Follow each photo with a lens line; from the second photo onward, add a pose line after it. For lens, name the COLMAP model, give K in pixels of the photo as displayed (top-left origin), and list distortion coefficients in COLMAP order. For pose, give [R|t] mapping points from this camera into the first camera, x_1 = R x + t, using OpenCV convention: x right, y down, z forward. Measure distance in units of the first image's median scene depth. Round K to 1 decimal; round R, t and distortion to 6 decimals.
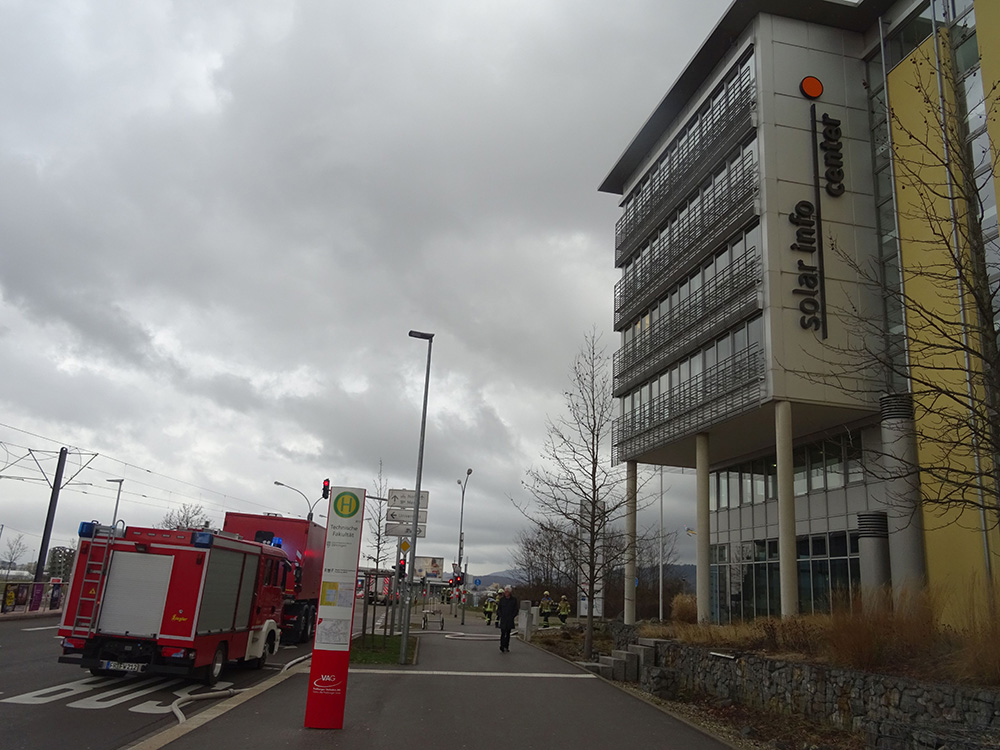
lens RADIAL K [[769.5, 0, 500.0], [0, 769.5, 375.0], [0, 0, 1]] dist [0.003333, 0.001195]
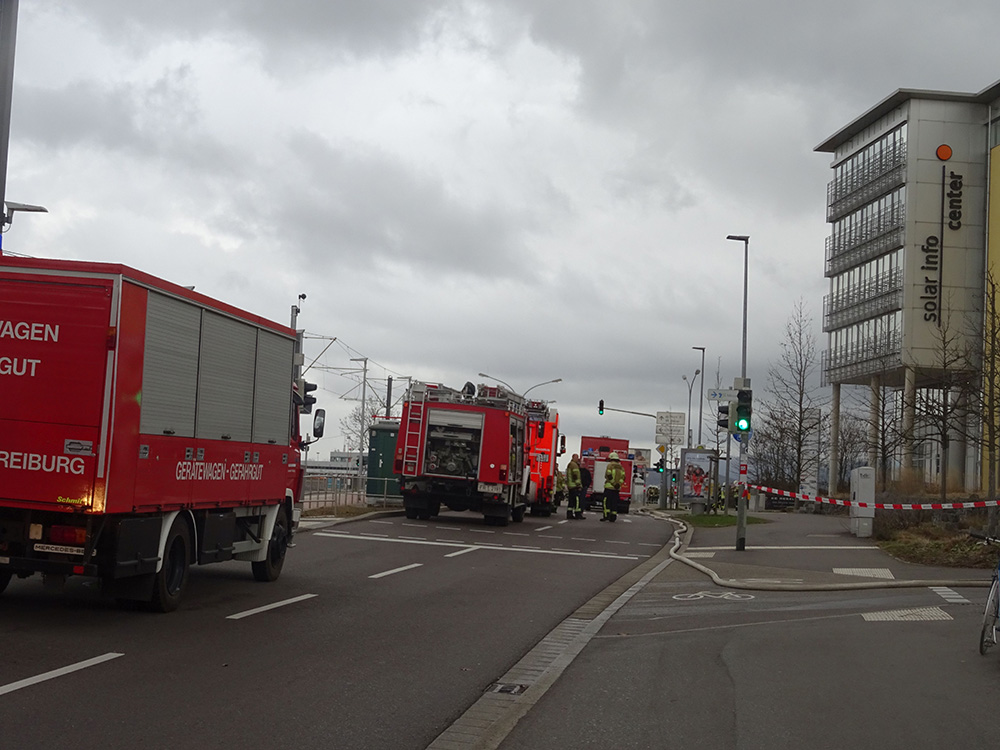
lens RADIAL K [[1401.3, 0, 500.0], [0, 1401.3, 375.0], [0, 0, 1]] dist [-0.018389, -0.089377]
pose [[0.989057, -0.015413, -0.146729, -0.058798], [0.042341, 0.982346, 0.182216, -0.491717], [0.141330, -0.186435, 0.972249, -1.890581]]
